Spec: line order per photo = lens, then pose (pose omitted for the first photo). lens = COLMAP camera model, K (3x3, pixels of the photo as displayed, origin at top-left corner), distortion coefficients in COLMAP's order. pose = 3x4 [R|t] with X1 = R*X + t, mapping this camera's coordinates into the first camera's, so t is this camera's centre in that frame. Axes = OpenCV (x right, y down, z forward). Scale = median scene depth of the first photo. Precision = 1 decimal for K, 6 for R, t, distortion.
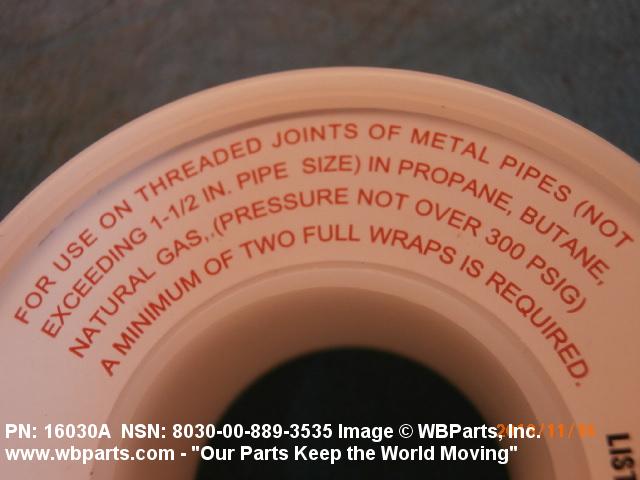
lens RADIAL K [[718.2, 0, 318.3], [0, 718.2, 241.6], [0, 0, 1]] dist [0.001406, 0.000000]
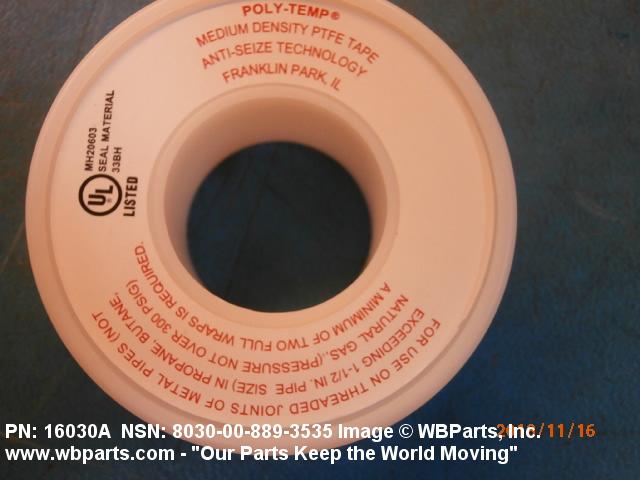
lens RADIAL K [[718.2, 0, 319.4], [0, 718.2, 239.7], [0, 0, 1]] dist [0.001406, 0.000000]
pose [[-0.989793, -0.137112, -0.038872, -0.032258], [0.122279, -0.957144, 0.262533, -0.204451], [-0.073202, 0.255100, 0.964140, -0.764592]]
